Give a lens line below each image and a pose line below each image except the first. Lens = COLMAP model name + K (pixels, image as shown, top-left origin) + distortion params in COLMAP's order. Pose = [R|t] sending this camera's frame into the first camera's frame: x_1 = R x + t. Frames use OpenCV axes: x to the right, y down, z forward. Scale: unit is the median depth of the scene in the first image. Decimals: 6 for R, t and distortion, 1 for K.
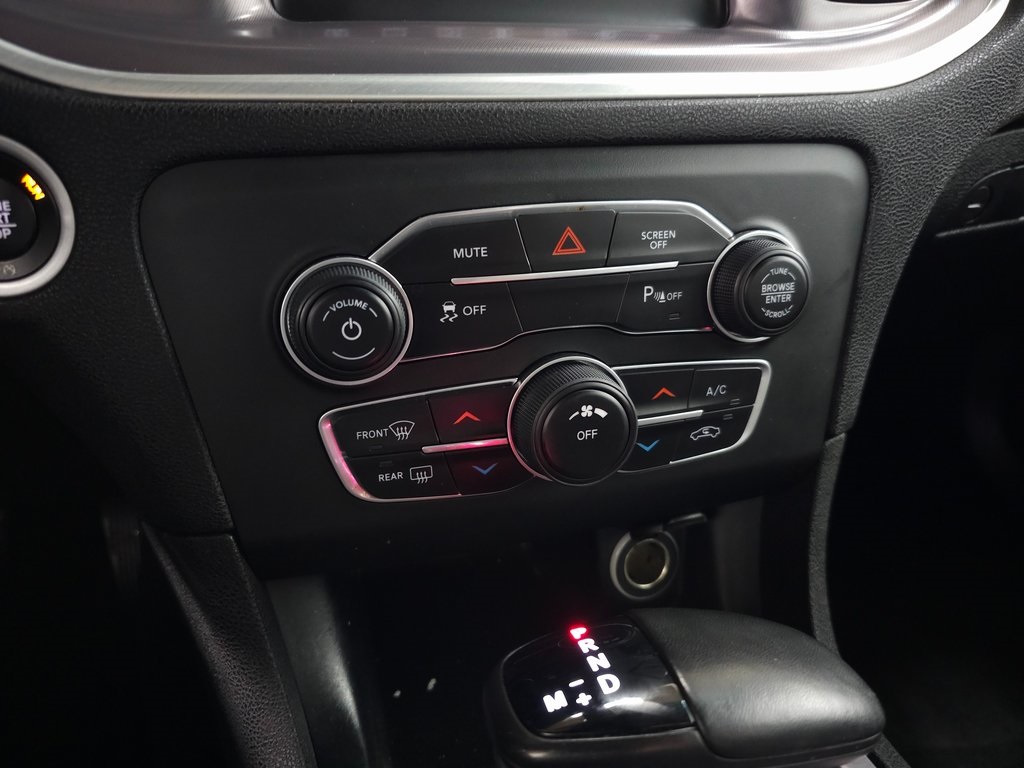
lens RADIAL K [[696.6, 0, 517.8], [0, 696.6, 389.3], [0, 0, 1]] dist [0.035092, -0.054938]
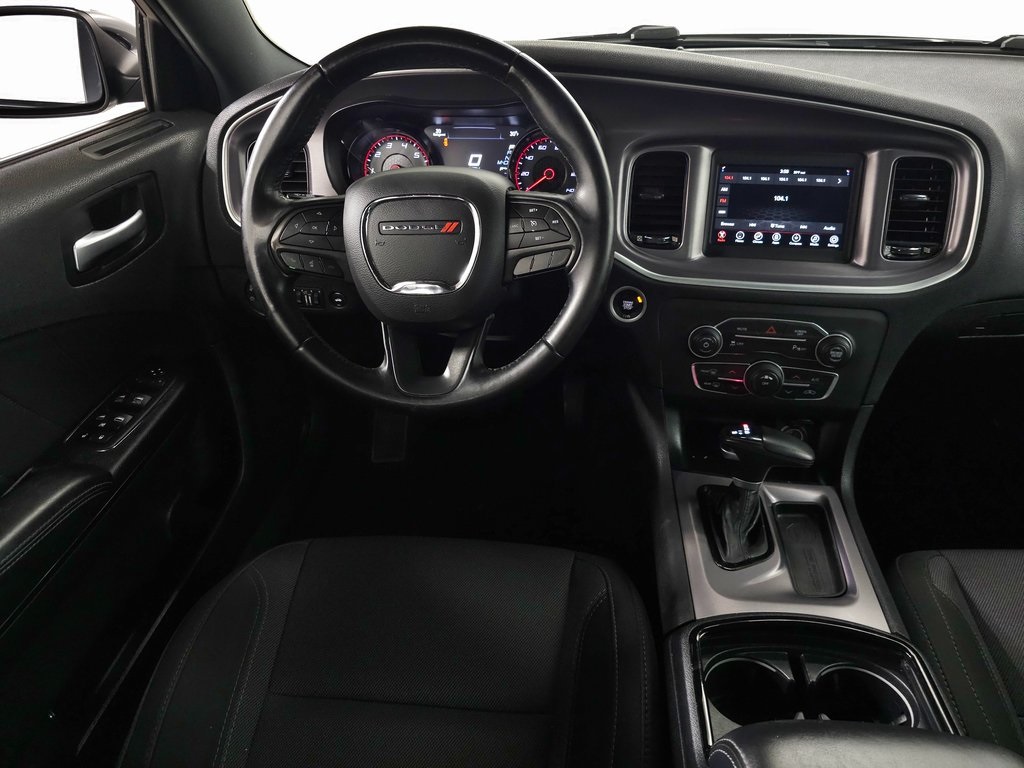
lens RADIAL K [[696.6, 0, 521.2], [0, 696.6, 384.7], [0, 0, 1]] dist [0.035092, -0.054938]
pose [[0.890923, 0.209330, -0.403034, 0.420834], [-0.174494, 0.977100, 0.121766, -0.145061], [0.419294, -0.038157, 0.907048, -2.720006]]
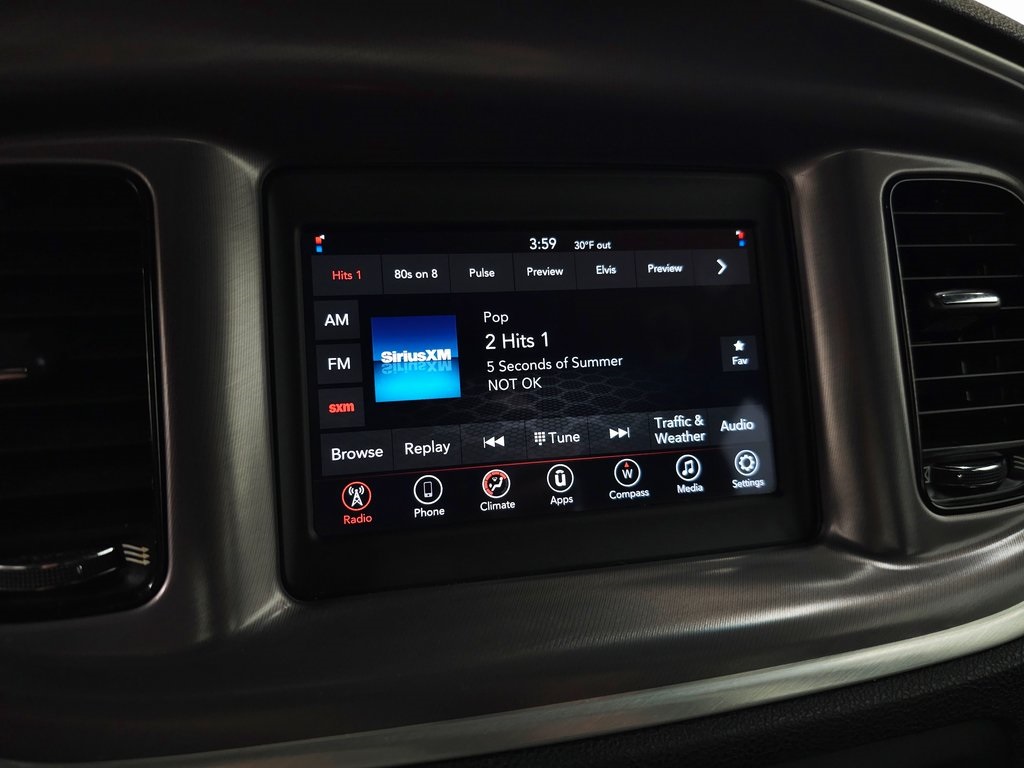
lens RADIAL K [[696.6, 0, 507.6], [0, 696.6, 373.1], [0, 0, 1]] dist [0.035092, -0.054938]
pose [[0.998743, 0.013189, -0.048368, -0.042430], [-0.021167, 0.985500, -0.168351, -0.653719], [0.045446, 0.169163, 0.984540, 0.138962]]
